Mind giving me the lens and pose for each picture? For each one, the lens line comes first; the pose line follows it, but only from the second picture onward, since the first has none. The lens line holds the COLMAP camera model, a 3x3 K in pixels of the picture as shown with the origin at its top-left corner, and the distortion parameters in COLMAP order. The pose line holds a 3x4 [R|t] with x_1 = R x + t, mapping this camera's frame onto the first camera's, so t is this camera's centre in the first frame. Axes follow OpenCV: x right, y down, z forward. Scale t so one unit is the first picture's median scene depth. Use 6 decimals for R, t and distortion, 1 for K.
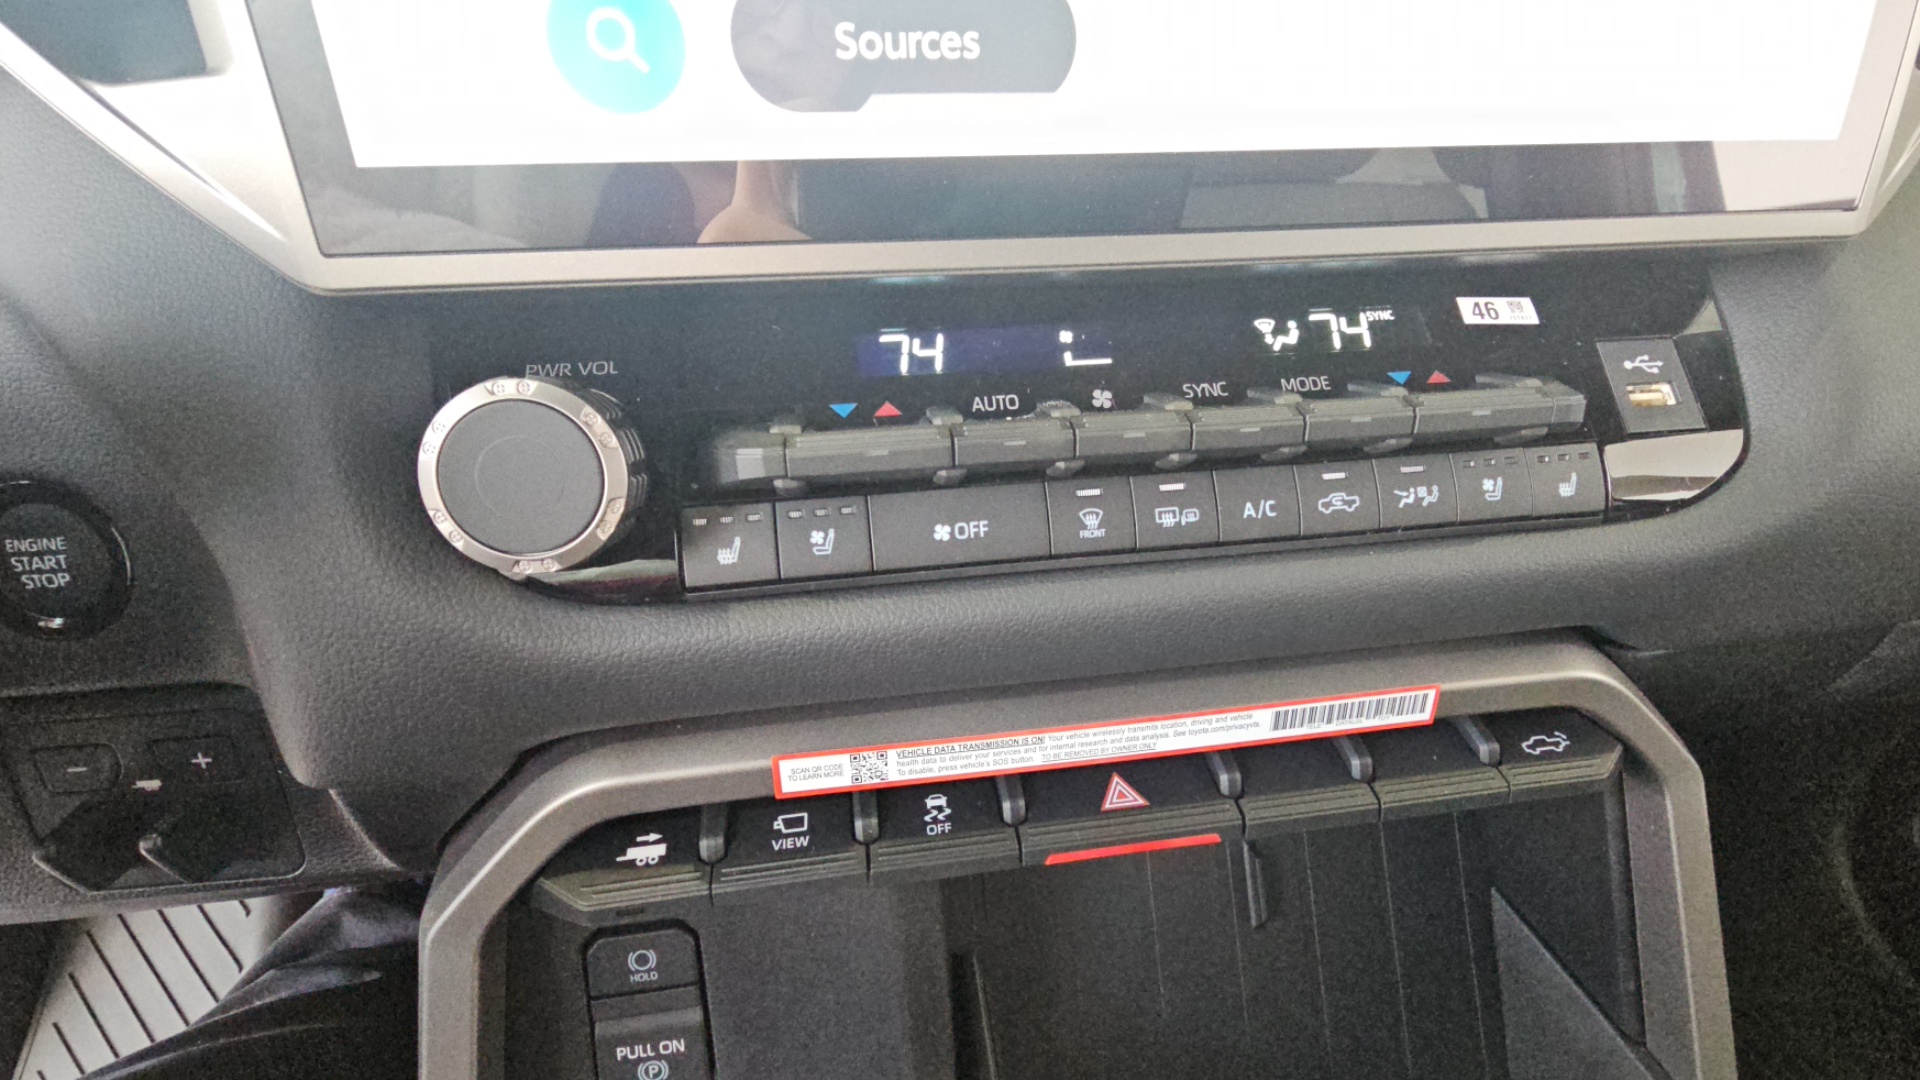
lens RADIAL K [[858.9, 0, 977.2], [0, 858.9, 542.6], [0, 0, 1]] dist [0.010725, -0.007819]
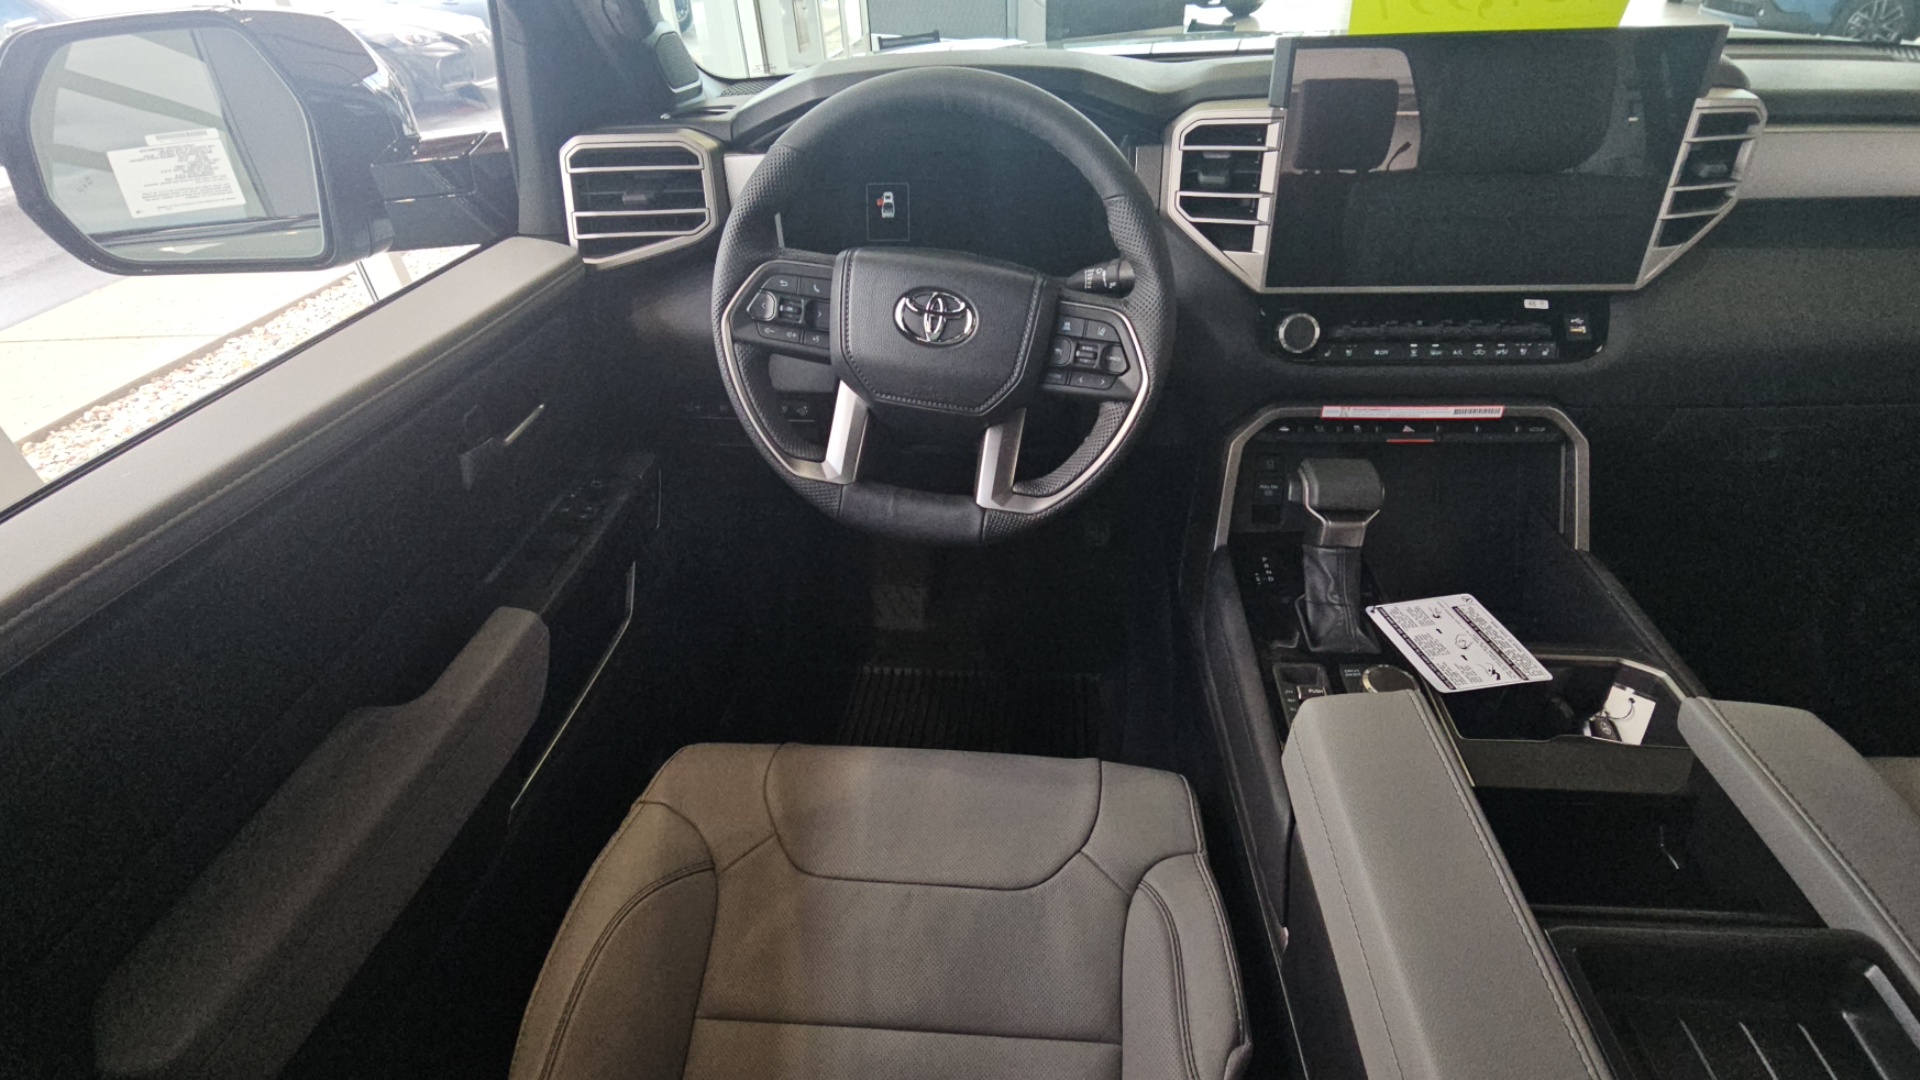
lens RADIAL K [[858.9, 0, 979.5], [0, 858.9, 545.0], [0, 0, 1]] dist [0.010725, -0.007819]
pose [[0.974504, 0.104994, -0.198288, -0.914526], [-0.084007, 0.990212, 0.111460, 0.562969], [0.208049, -0.091960, 0.973786, -3.310721]]
